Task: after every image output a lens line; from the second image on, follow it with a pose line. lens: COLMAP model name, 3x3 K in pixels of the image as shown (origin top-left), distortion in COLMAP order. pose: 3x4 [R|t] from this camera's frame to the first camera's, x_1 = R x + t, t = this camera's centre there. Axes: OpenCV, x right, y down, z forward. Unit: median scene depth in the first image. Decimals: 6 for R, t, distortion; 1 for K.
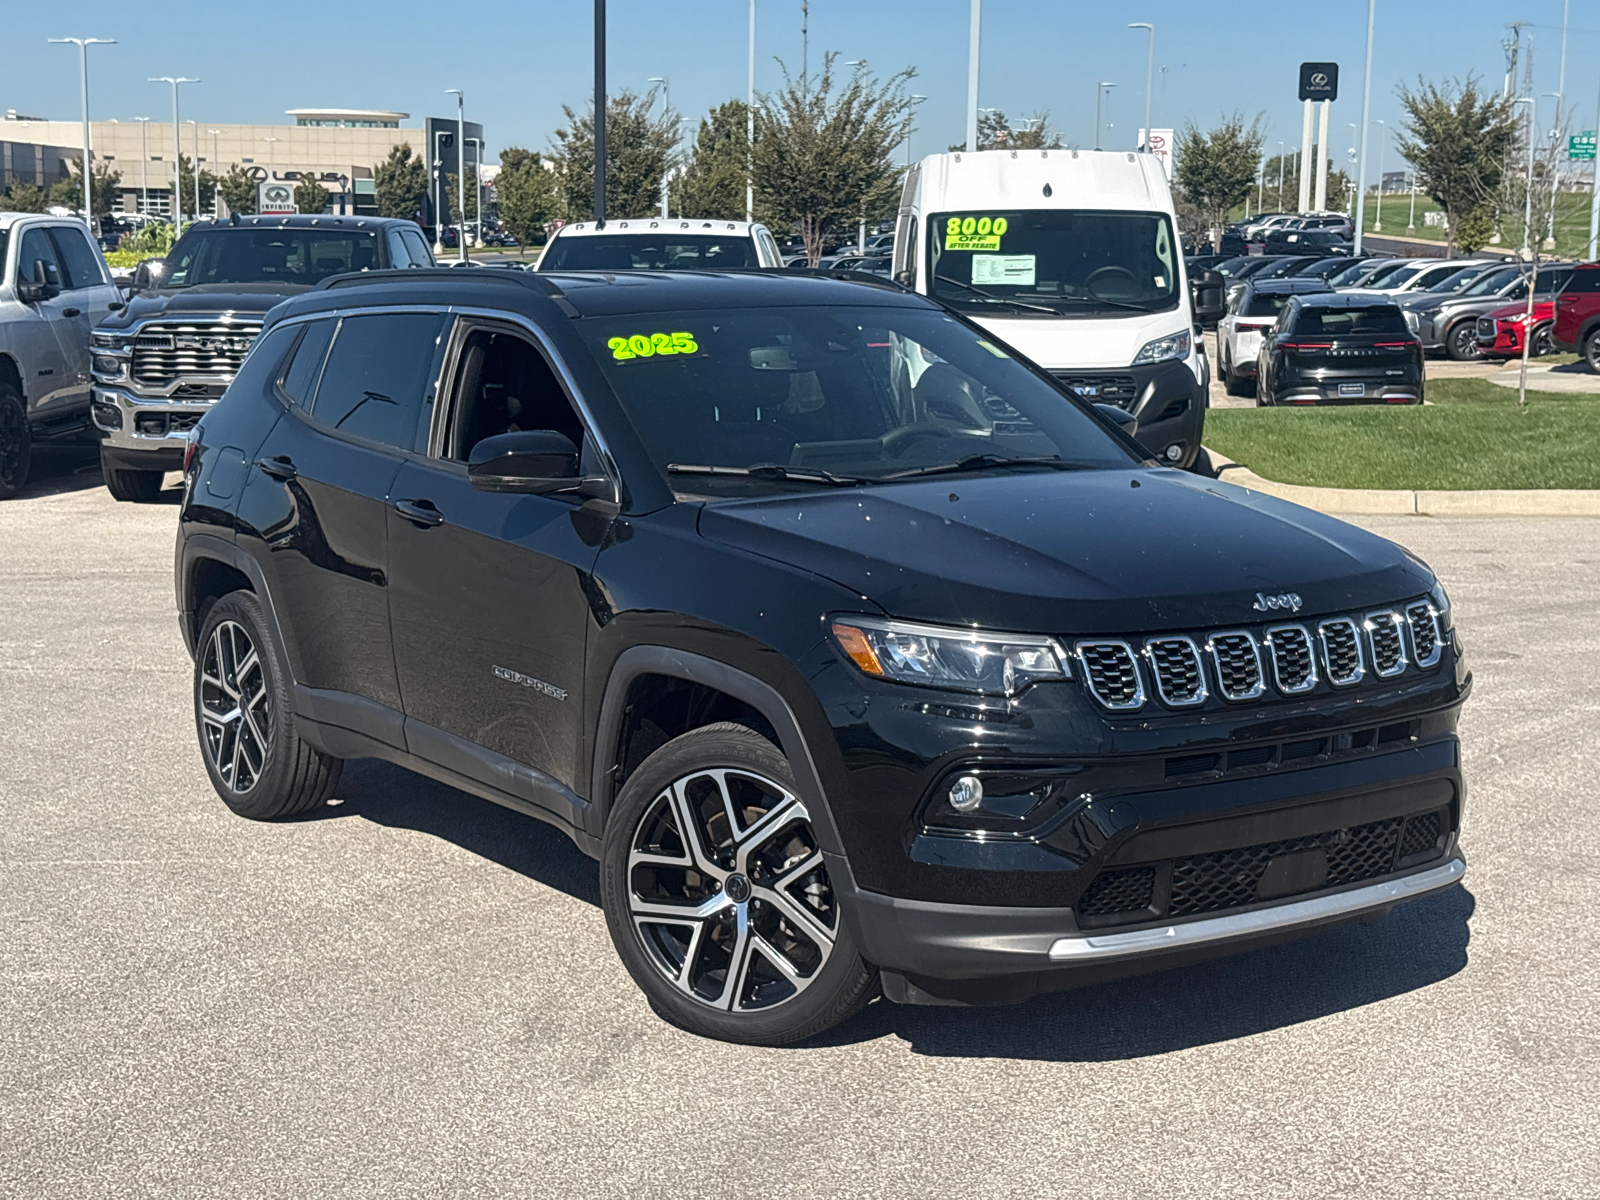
lens RADIAL K [[2412.9, 0, 802.4], [0, 2412.9, 612.5], [0, 0, 1]] dist [0.104788, 0.000000]
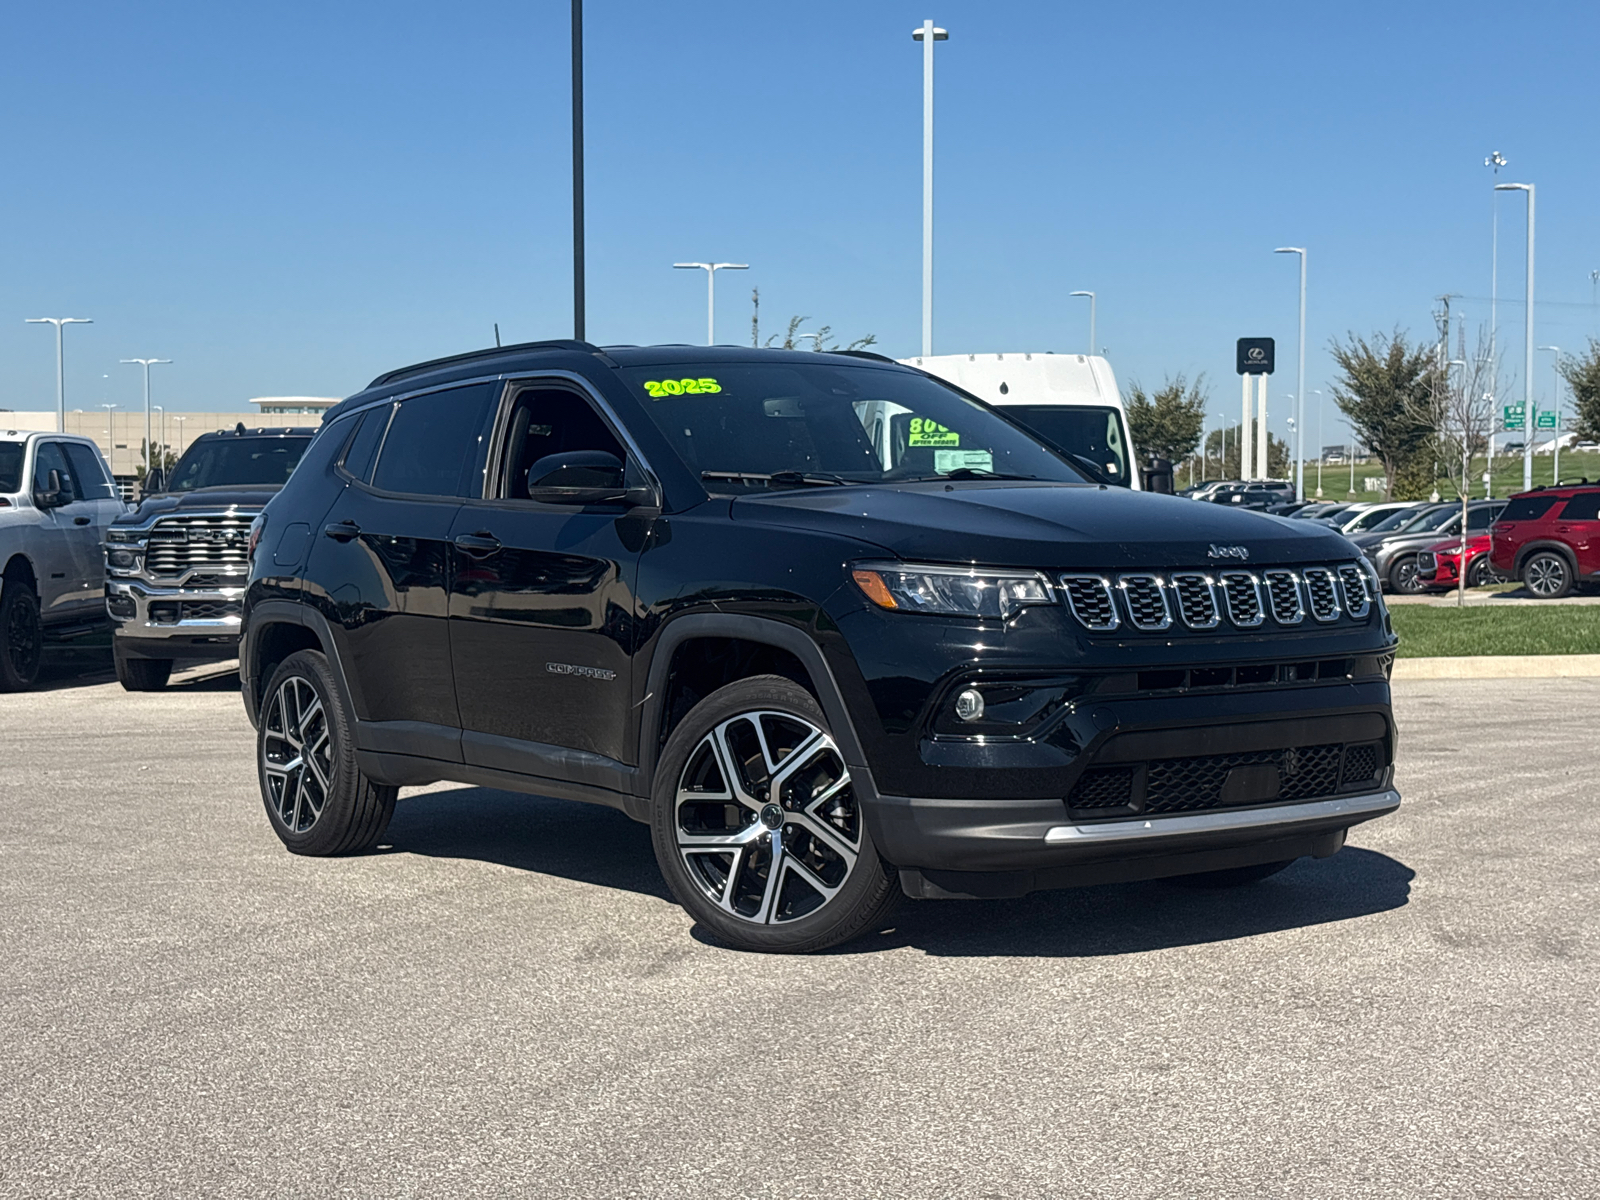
lens RADIAL K [[2412.9, 0, 788.5], [0, 2412.9, 598.4], [0, 0, 1]] dist [0.104788, 0.000000]
pose [[0.999777, -0.016477, 0.013184, -0.025303], [0.017940, 0.992627, -0.119877, 0.116394], [-0.011112, 0.120086, 0.992701, -0.123325]]
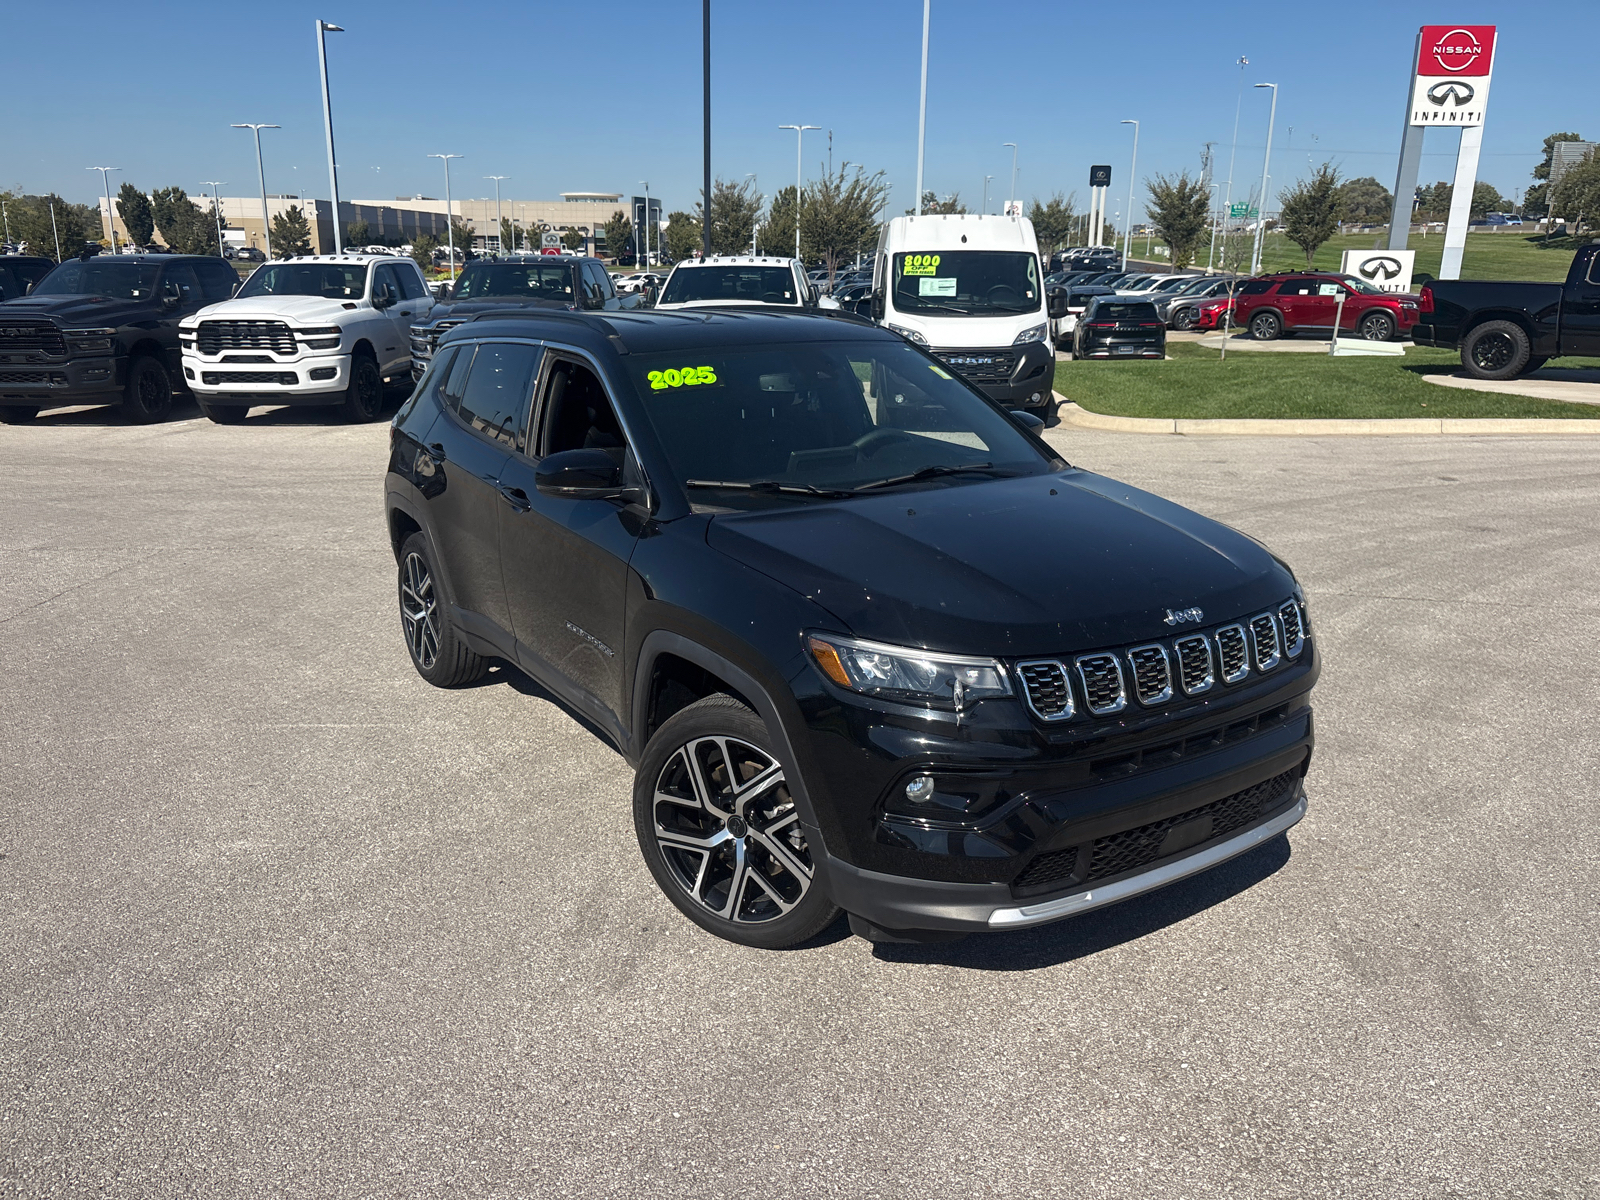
lens RADIAL K [[1215.3, 0, 791.4], [0, 1215.3, 611.7], [0, 0, 1]] dist [0.024596, -0.028719]
pose [[0.999573, 0.005540, -0.028704, 0.015137], [-0.001831, 0.991815, 0.127673, -0.061951], [0.029176, -0.127566, 0.991401, 0.299221]]
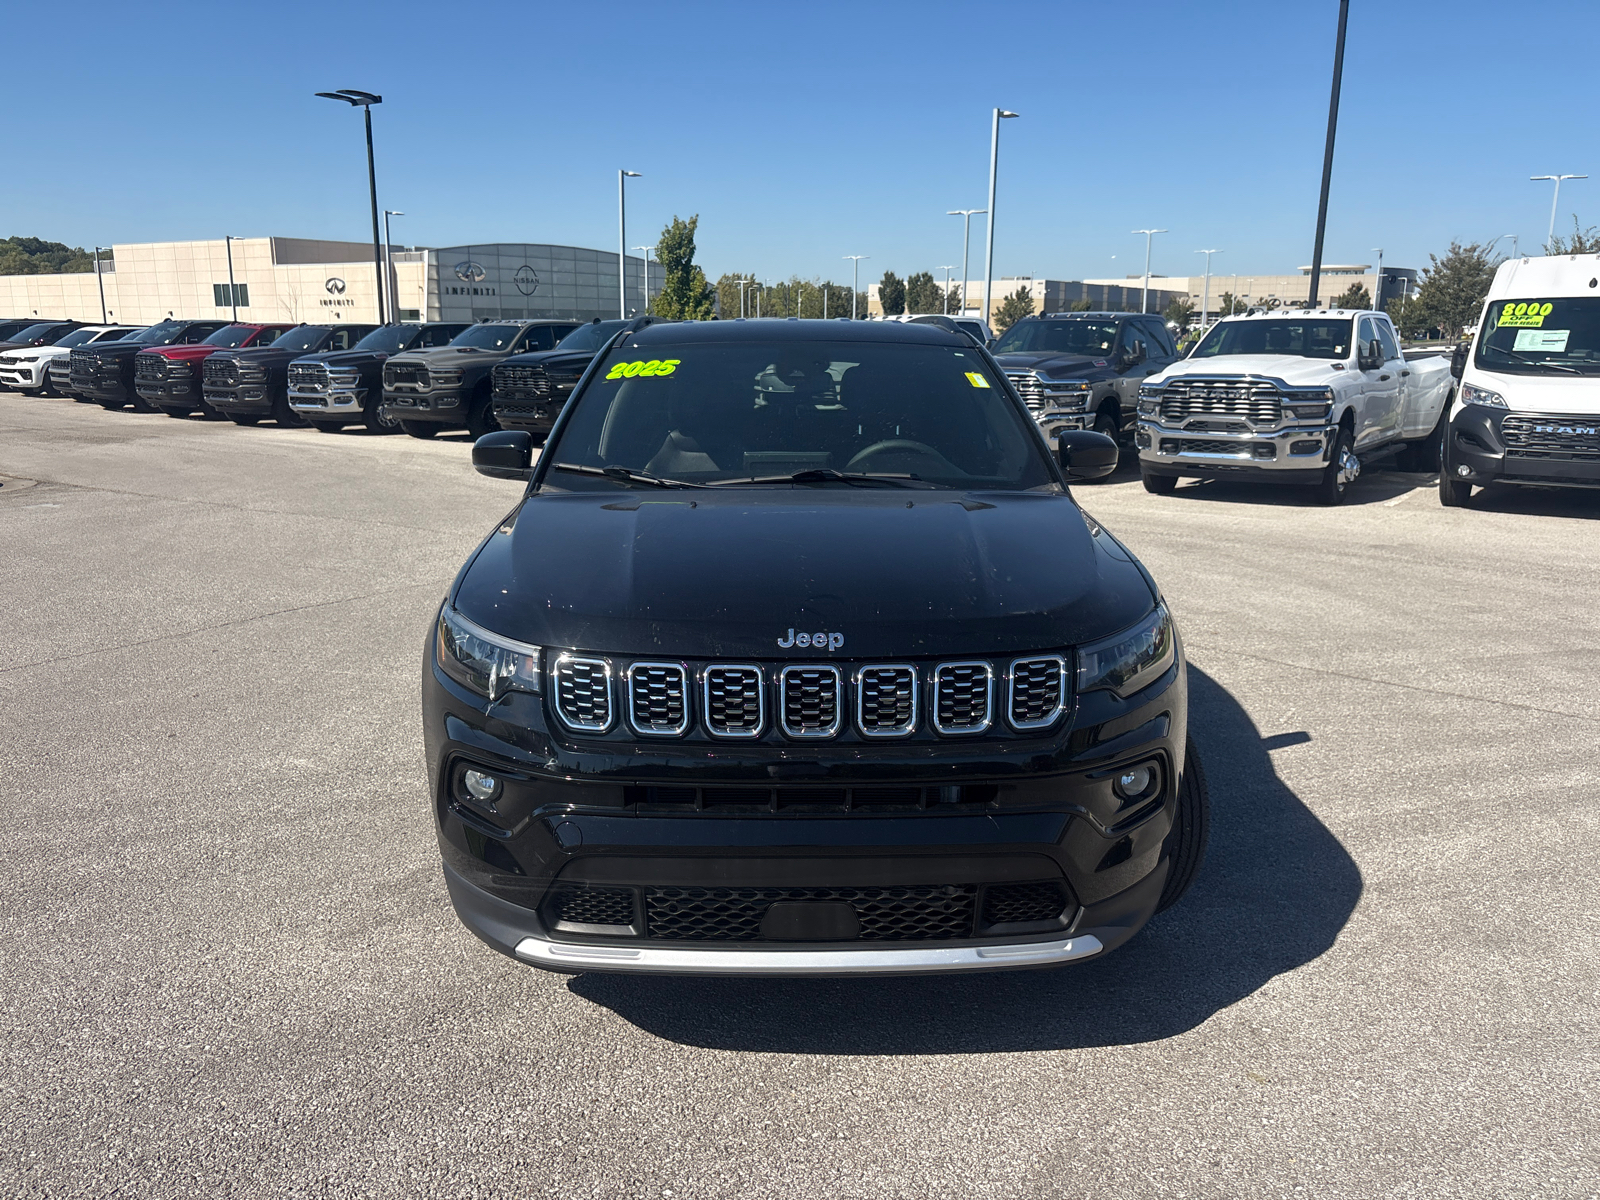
lens RADIAL K [[1215.3, 0, 792.1], [0, 1215.3, 607.9], [0, 0, 1]] dist [0.024596, -0.028719]
pose [[0.827869, 0.117311, -0.548517, 0.336009], [-0.081568, 0.992669, 0.089192, -0.043738], [0.554959, -0.029097, 0.831369, 0.450971]]
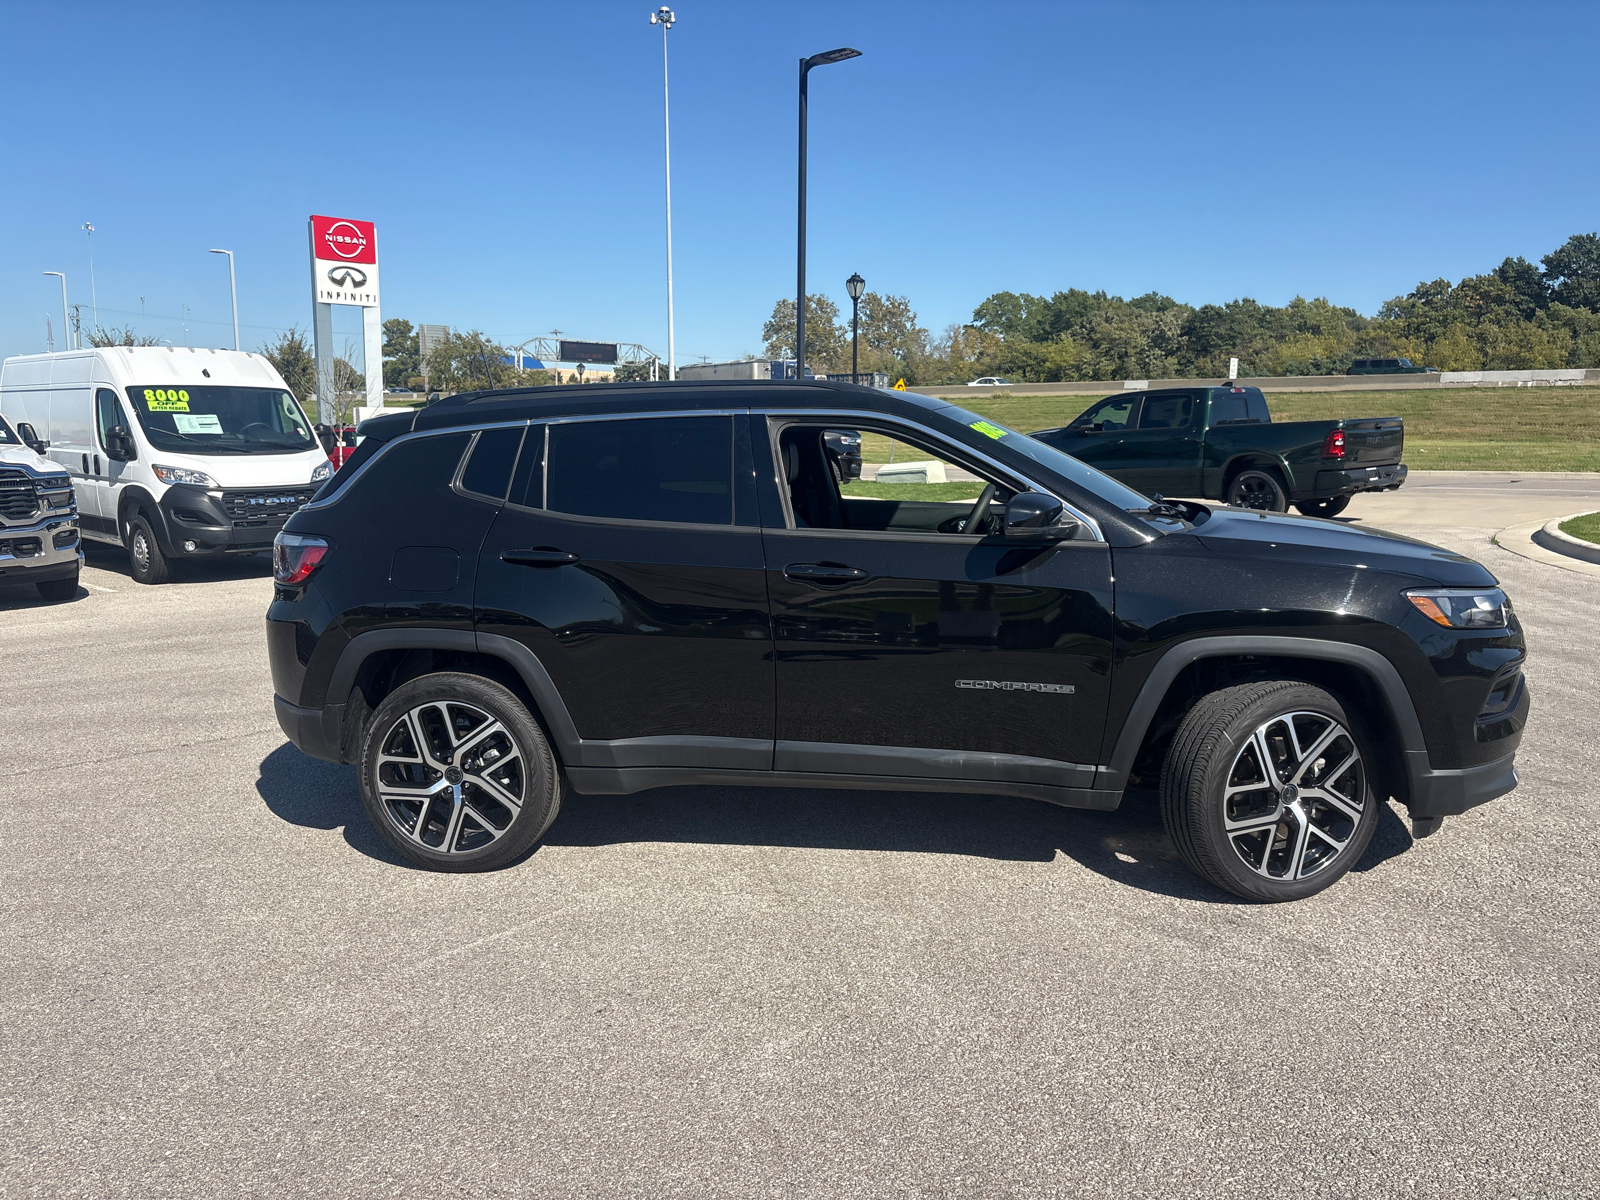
lens RADIAL K [[1215.3, 0, 793.4], [0, 1215.3, 587.7], [0, 0, 1]] dist [0.024596, -0.028719]
pose [[0.683687, -0.103393, 0.722414, -0.579103], [0.117708, 0.992575, 0.030661, -0.051166], [-0.720220, 0.064071, 0.690780, 0.548038]]
